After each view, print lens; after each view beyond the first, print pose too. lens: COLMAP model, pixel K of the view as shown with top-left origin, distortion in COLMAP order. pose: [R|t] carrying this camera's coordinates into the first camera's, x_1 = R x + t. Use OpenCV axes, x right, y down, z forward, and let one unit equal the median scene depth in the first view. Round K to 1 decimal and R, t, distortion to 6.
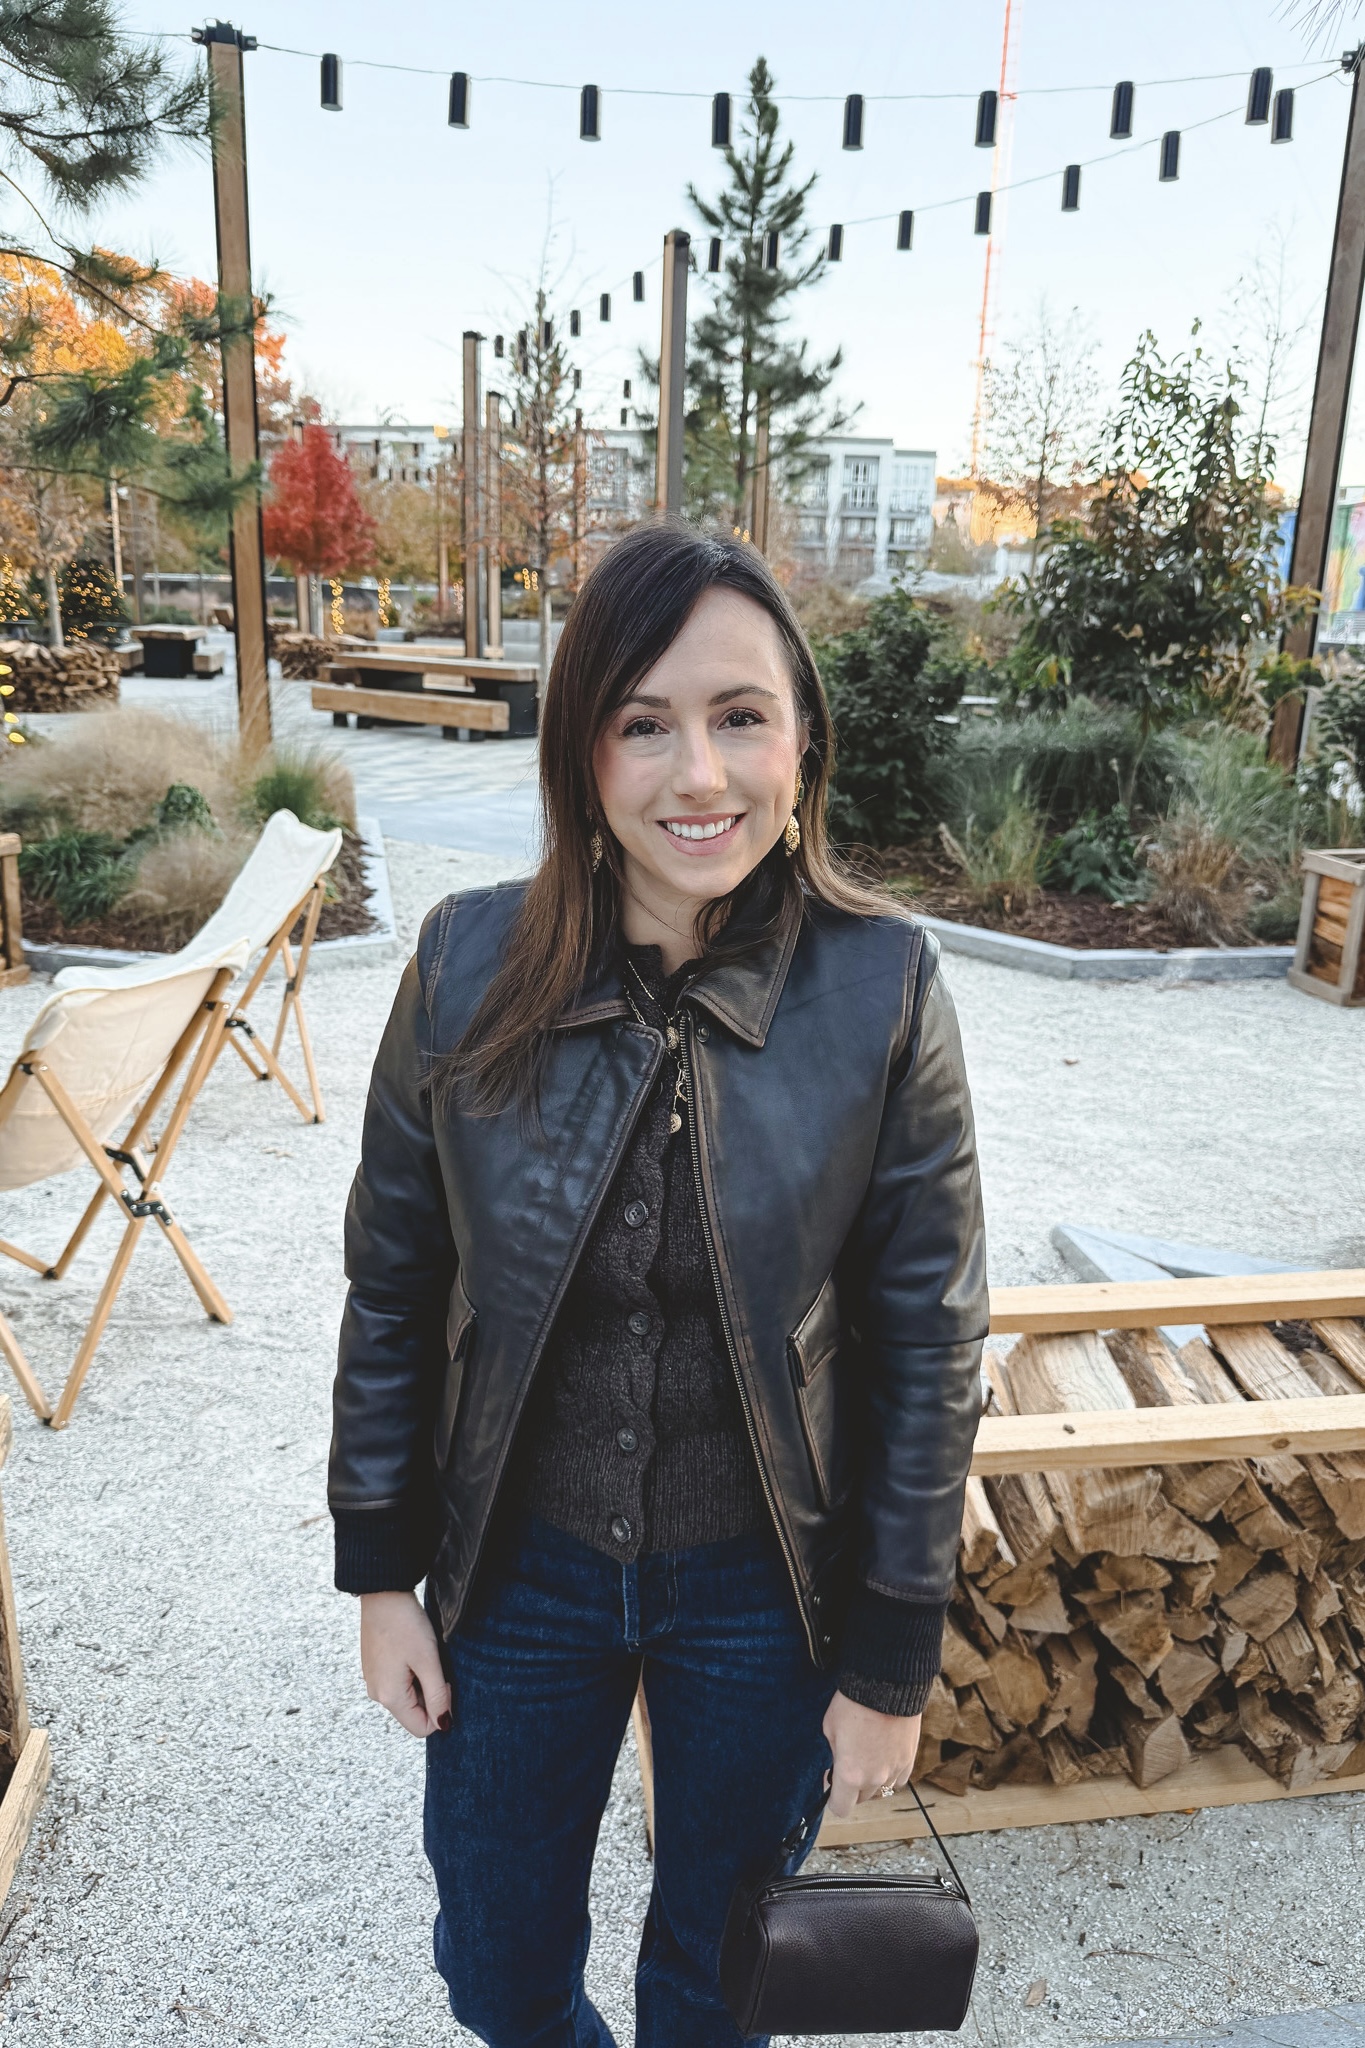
lens RADIAL K [[1435.5, 0, 688.6], [0, 1435.5, 1020.7], [0, 0, 1]] dist [-0.007419, -0.018928]
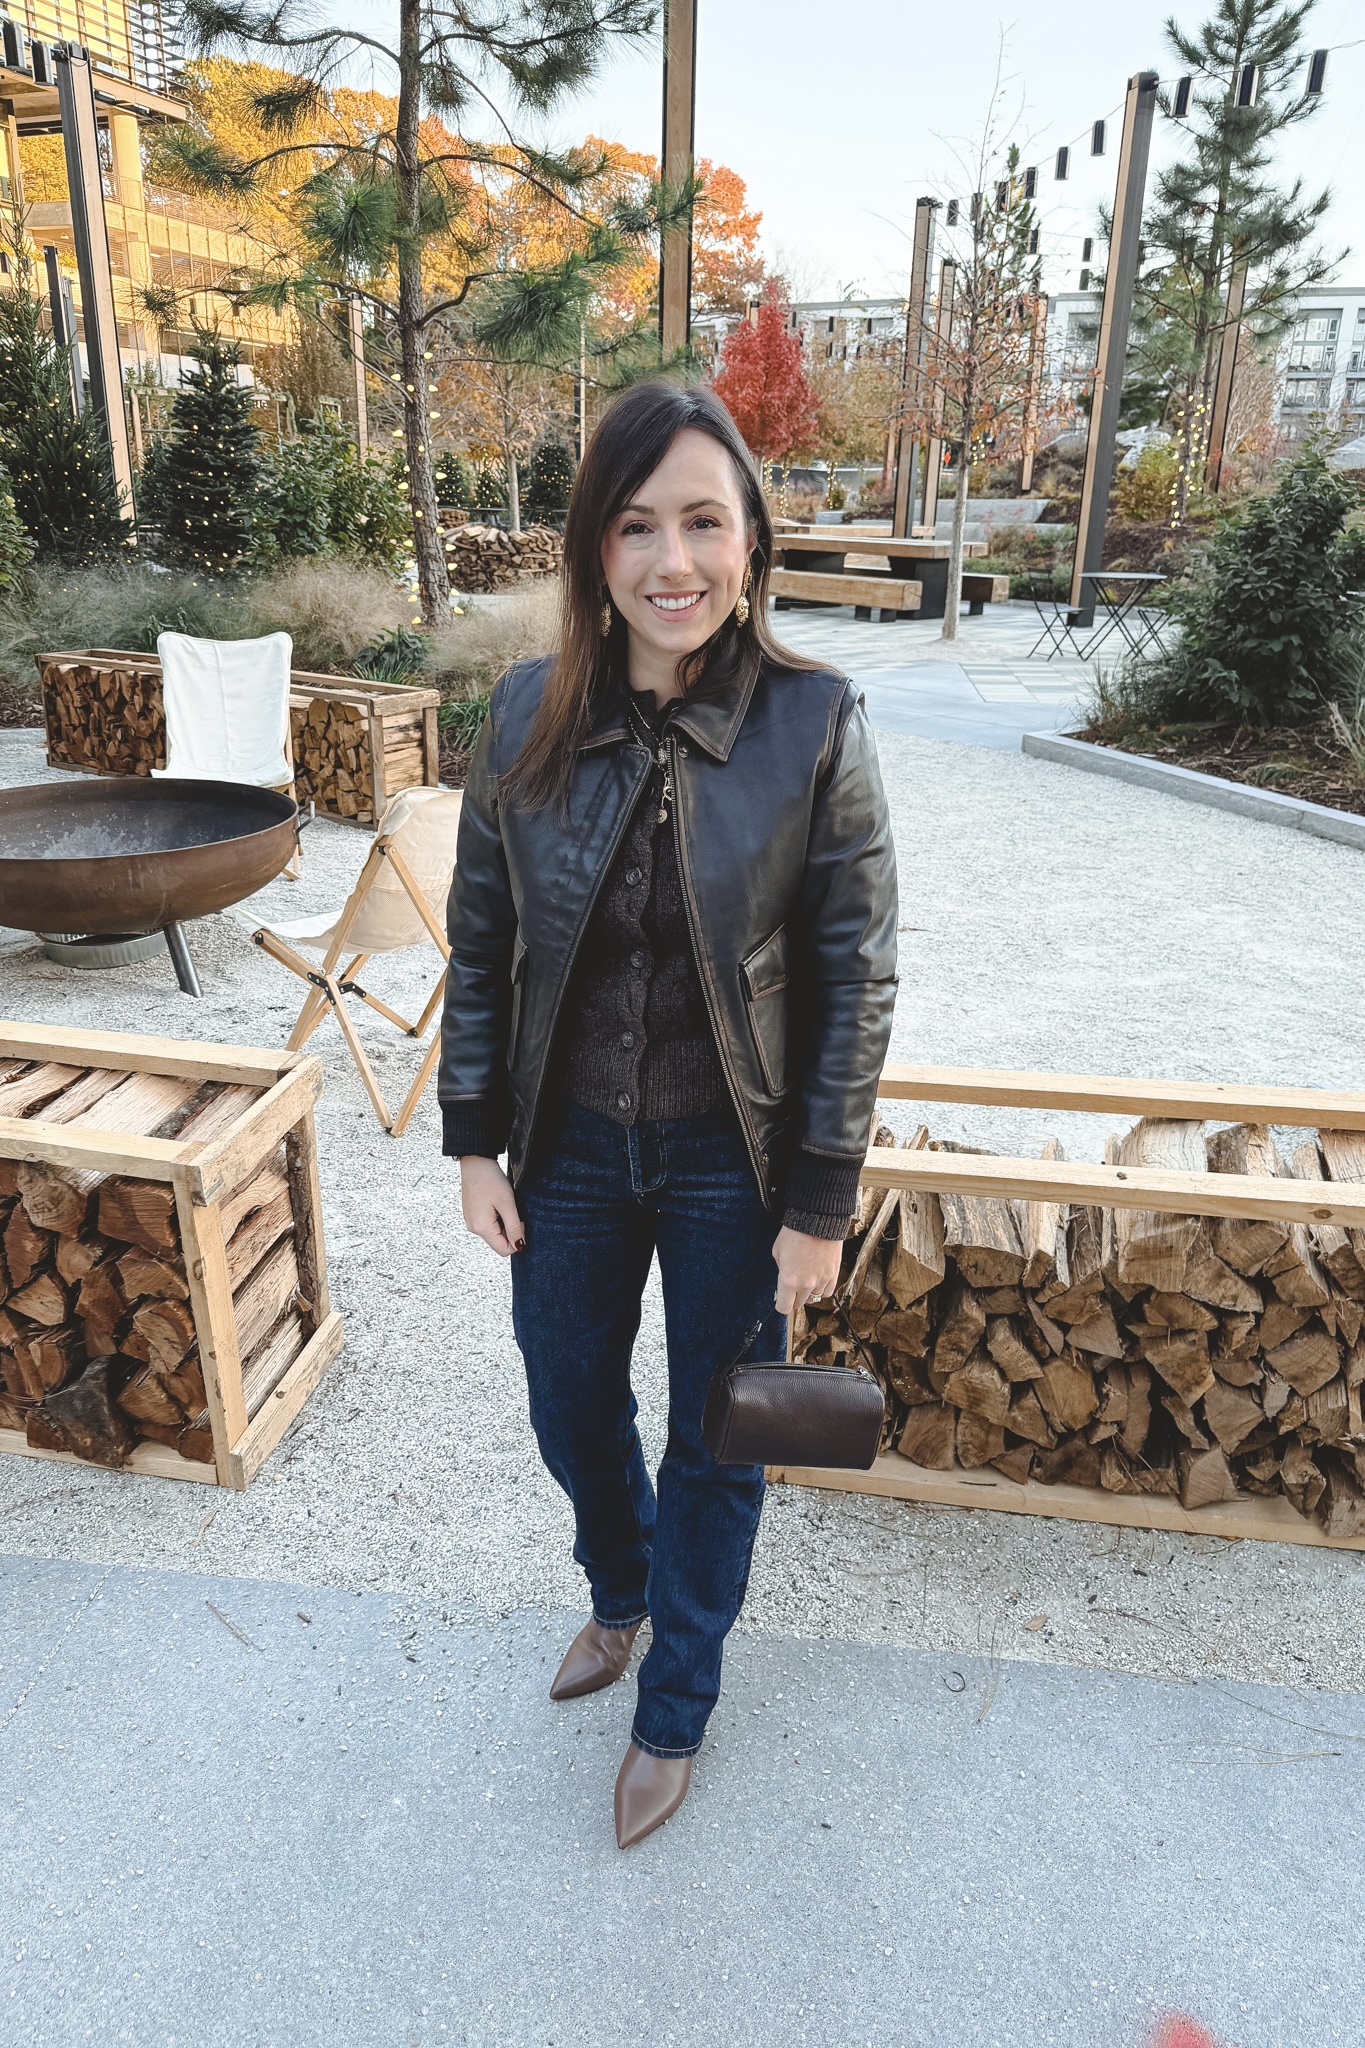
lens RADIAL K [[1435.5, 0, 683.6], [0, 1435.5, 1036.8], [0, 0, 1]] dist [-0.007419, -0.018928]
pose [[0.951823, 0.089722, -0.293227, 0.191045], [-0.064943, 0.993528, 0.093195, 0.065191], [0.299691, -0.069662, 0.951490, -0.152849]]
